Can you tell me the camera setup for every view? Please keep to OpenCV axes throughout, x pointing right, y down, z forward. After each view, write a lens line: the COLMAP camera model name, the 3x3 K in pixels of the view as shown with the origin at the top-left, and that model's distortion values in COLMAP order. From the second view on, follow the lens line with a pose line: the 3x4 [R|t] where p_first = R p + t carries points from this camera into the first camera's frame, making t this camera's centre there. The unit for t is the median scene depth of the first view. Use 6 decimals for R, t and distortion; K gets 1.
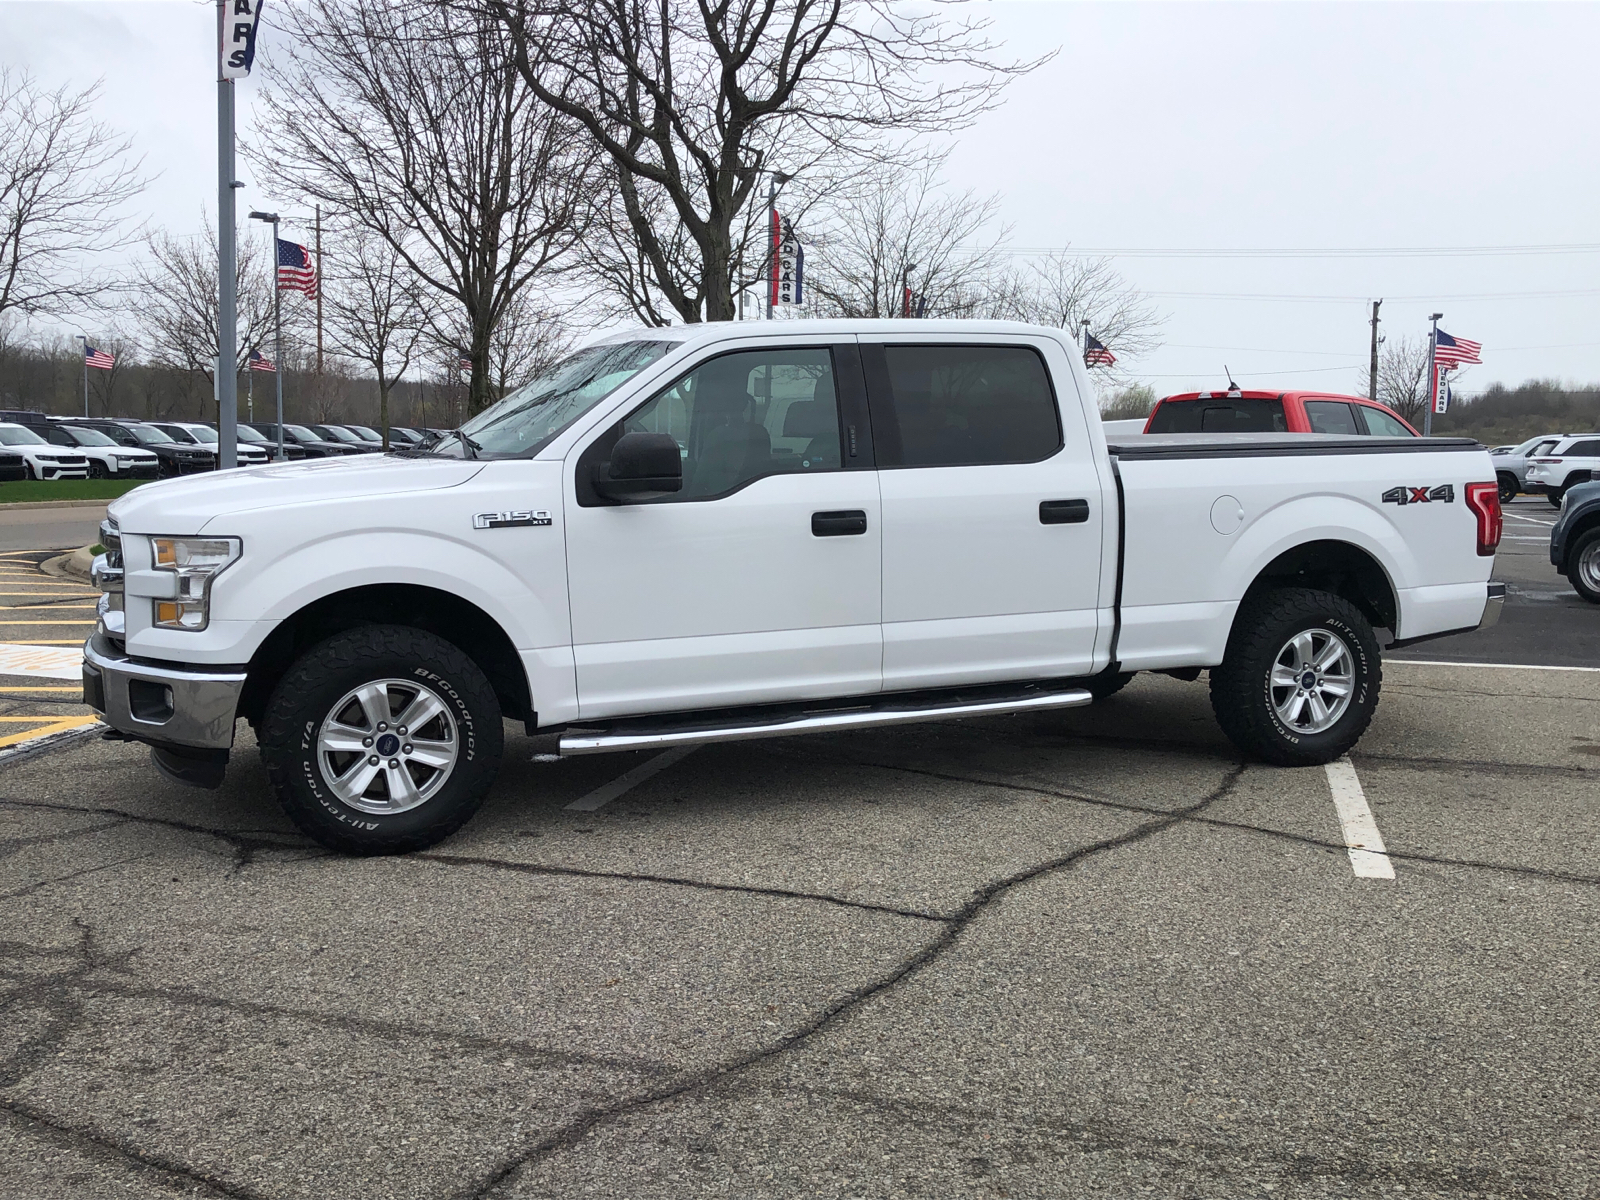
lens RADIAL K [[1539.8, 0, 799.7], [0, 1539.8, 555.8], [0, 0, 1]] dist [0.114452, -0.319063]
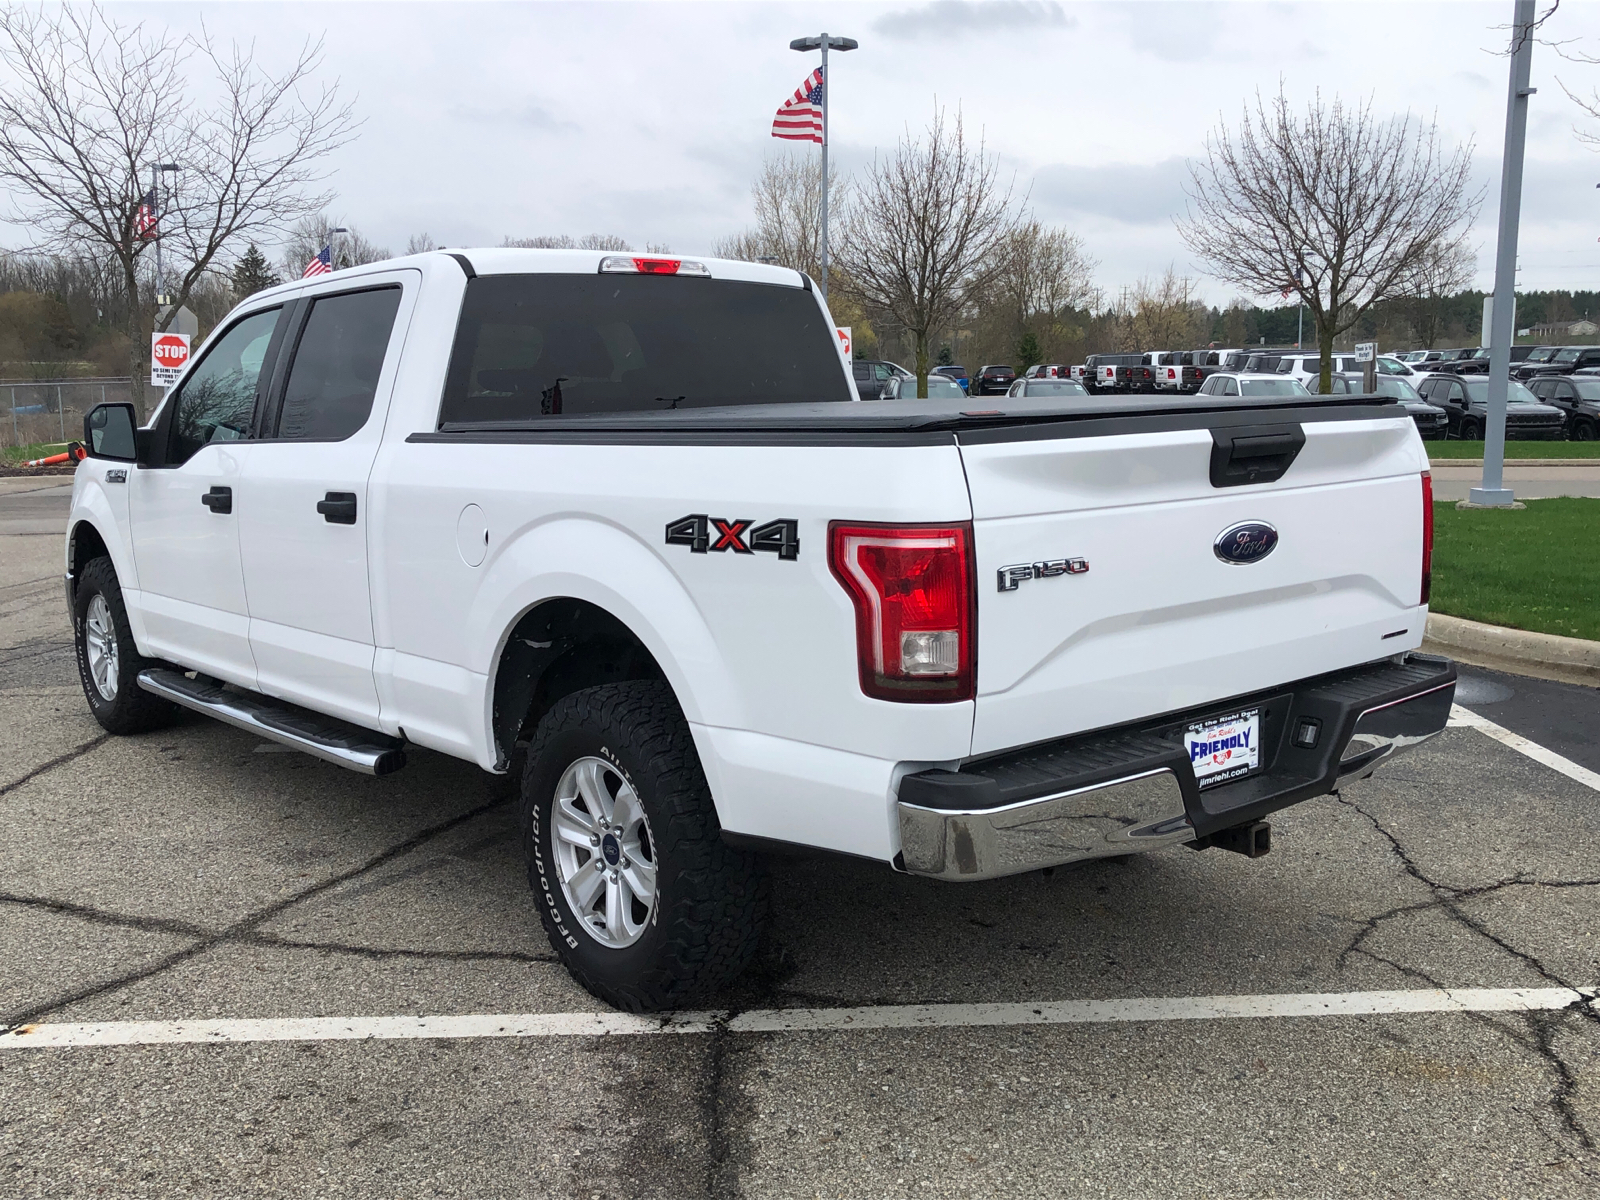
lens RADIAL K [[1544.4, 0, 796.9], [0, 1544.4, 563.8], [0, 0, 1]] dist [0.116435, -0.301710]
pose [[0.288190, 0.102390, -0.952083, 1.044854], [-0.063916, 0.994106, 0.087563, -0.089607], [0.955438, 0.035618, 0.293036, 1.086361]]
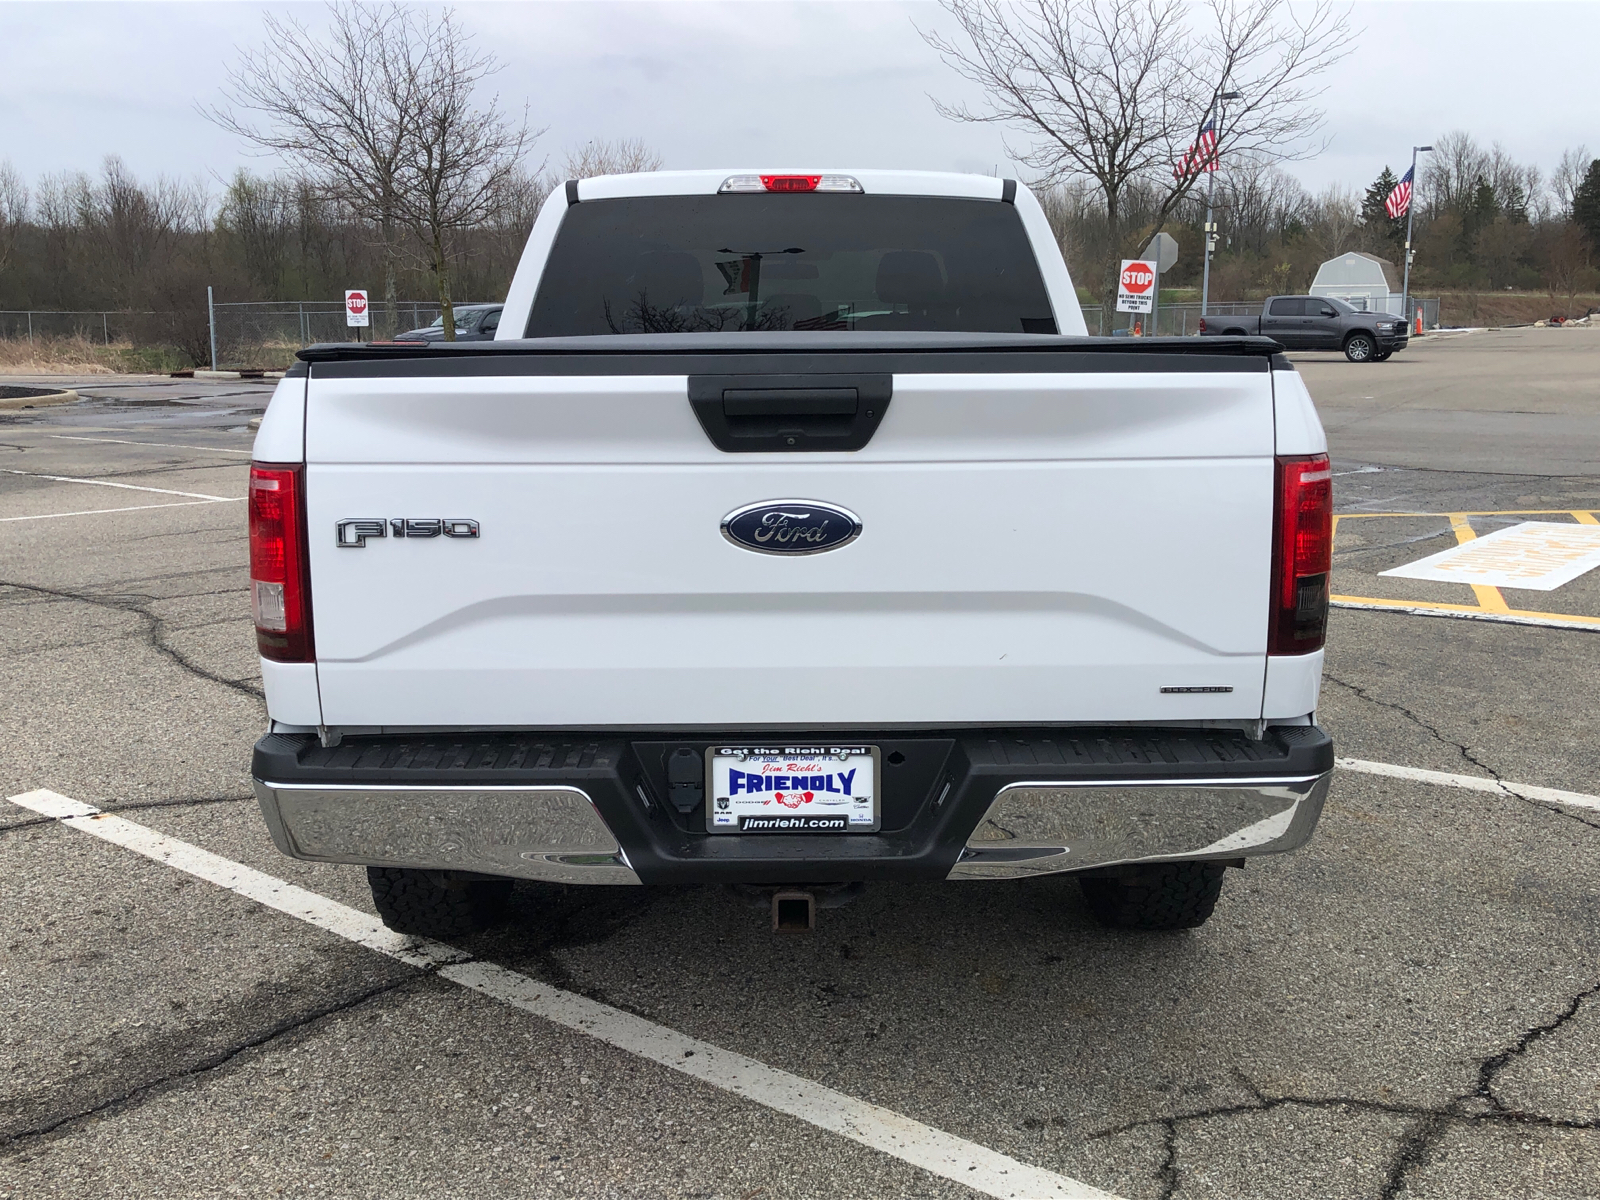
lens RADIAL K [[1552.1, 0, 793.2], [0, 1552.1, 550.9], [0, 0, 1]] dist [0.053285, -0.083138]
pose [[-0.392595, 0.132171, -0.910165, 0.939310], [-0.077864, 0.981291, 0.176085, -0.129725], [0.916410, 0.139999, -0.374959, 1.602419]]
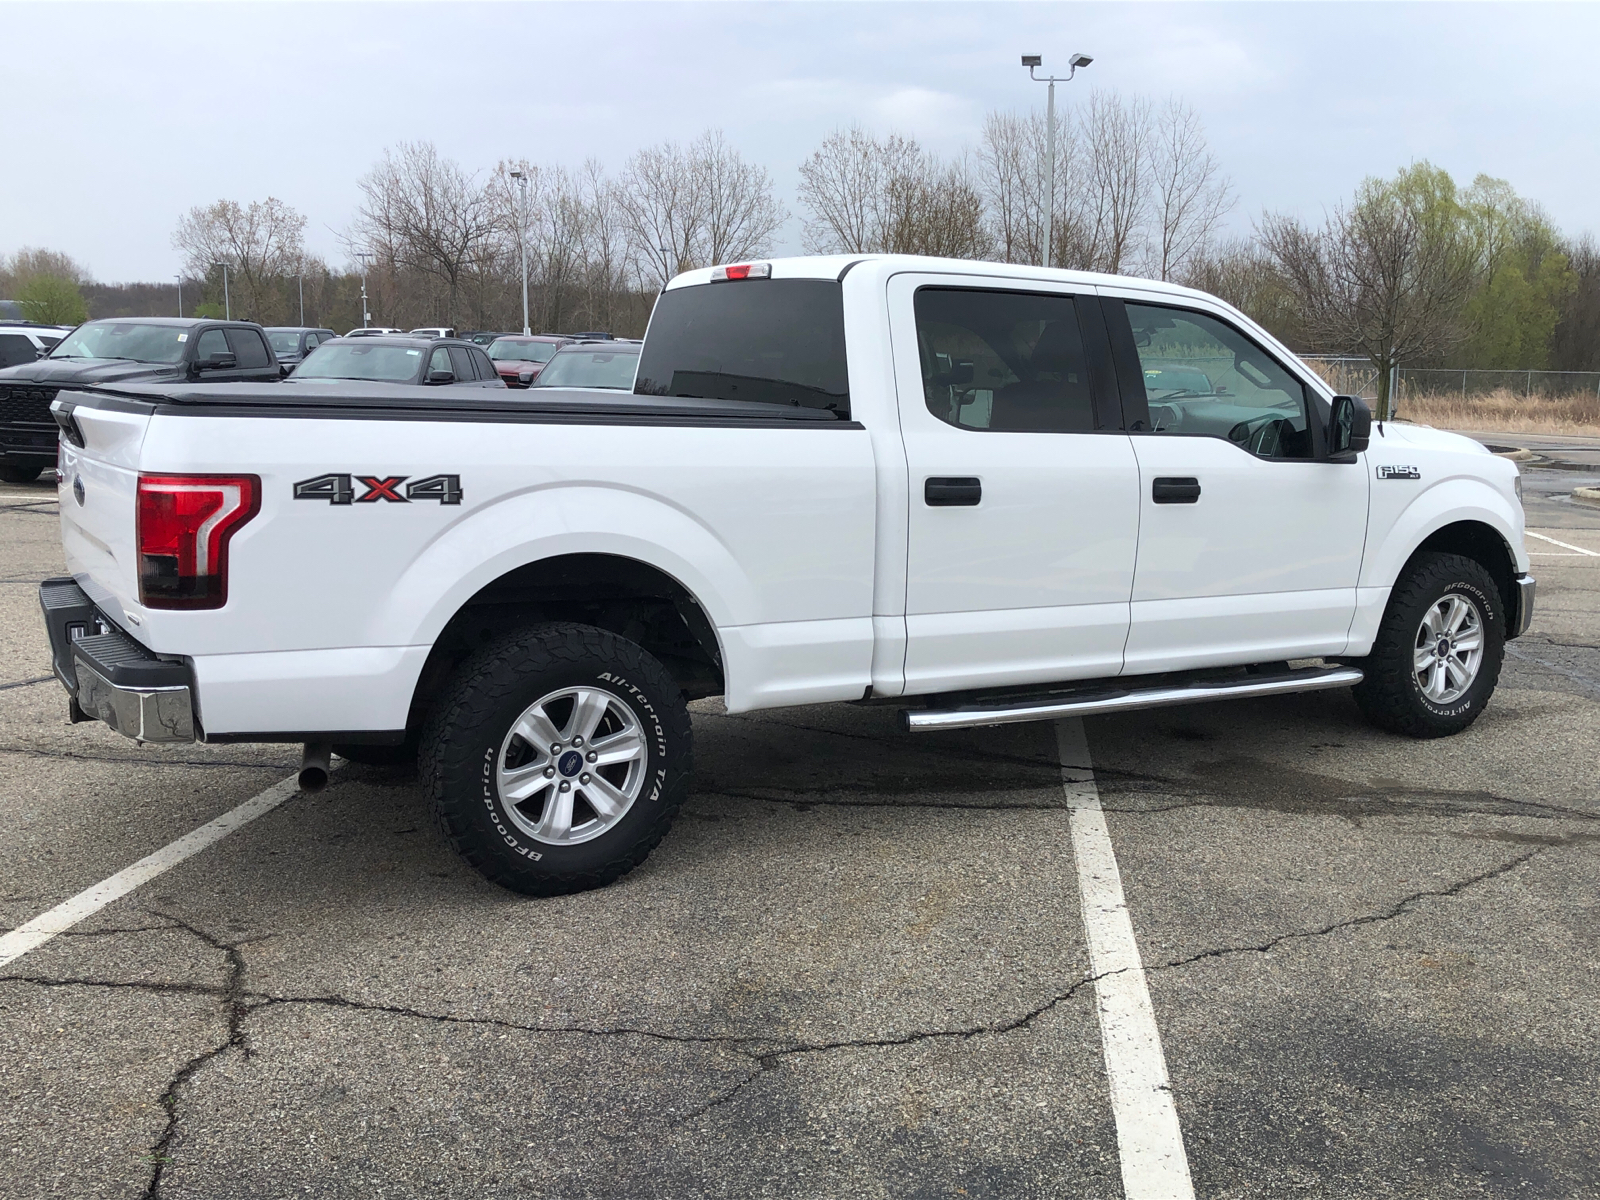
lens RADIAL K [[1539.8, 0, 799.7], [0, 1539.8, 555.8], [0, 0, 1]] dist [0.114452, -0.319063]
pose [[-0.989170, -0.006501, -0.146630, 0.267884], [-0.036933, 0.977898, 0.205797, -0.203148], [0.142051, 0.208983, -0.967547, 2.274022]]
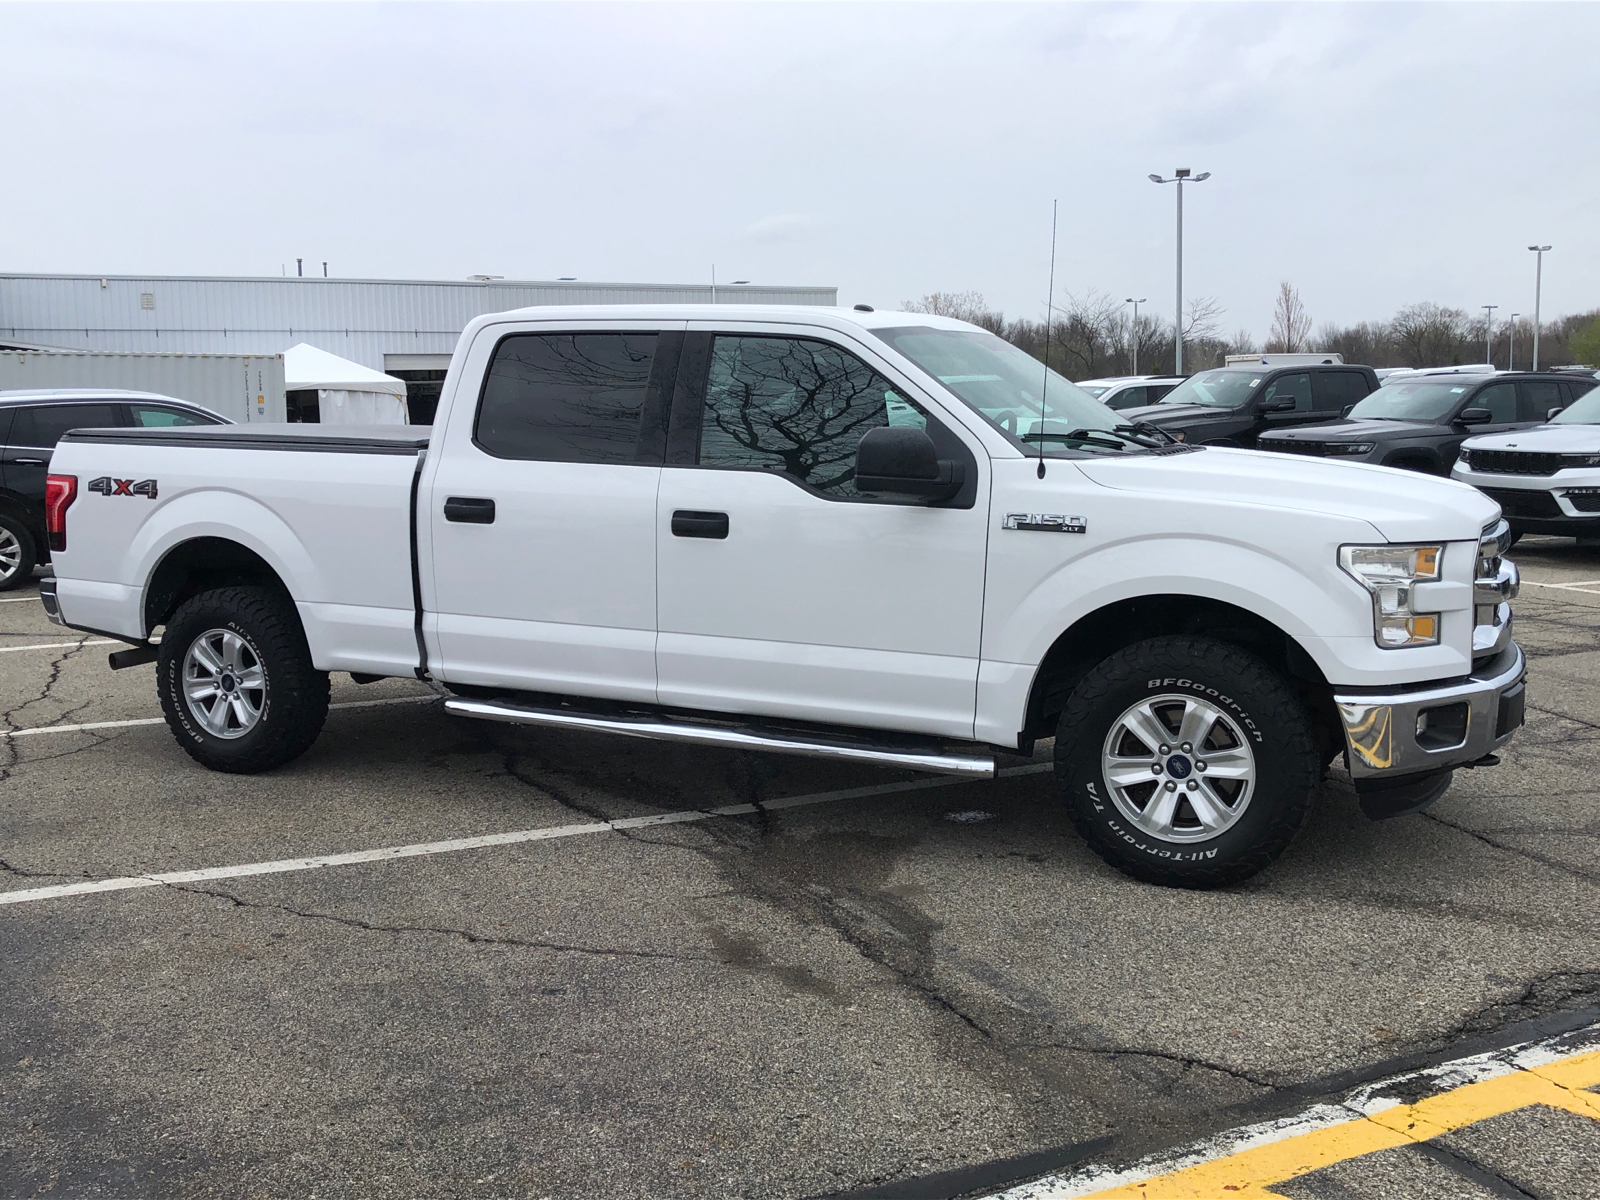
lens RADIAL K [[1539.8, 0, 799.7], [0, 1539.8, 555.8], [0, 0, 1]] dist [0.114452, -0.319063]
pose [[-0.657874, -0.076342, 0.749249, -0.870444], [0.068647, 0.984629, 0.160601, -0.180568], [-0.749993, 0.157089, -0.642521, 1.921065]]
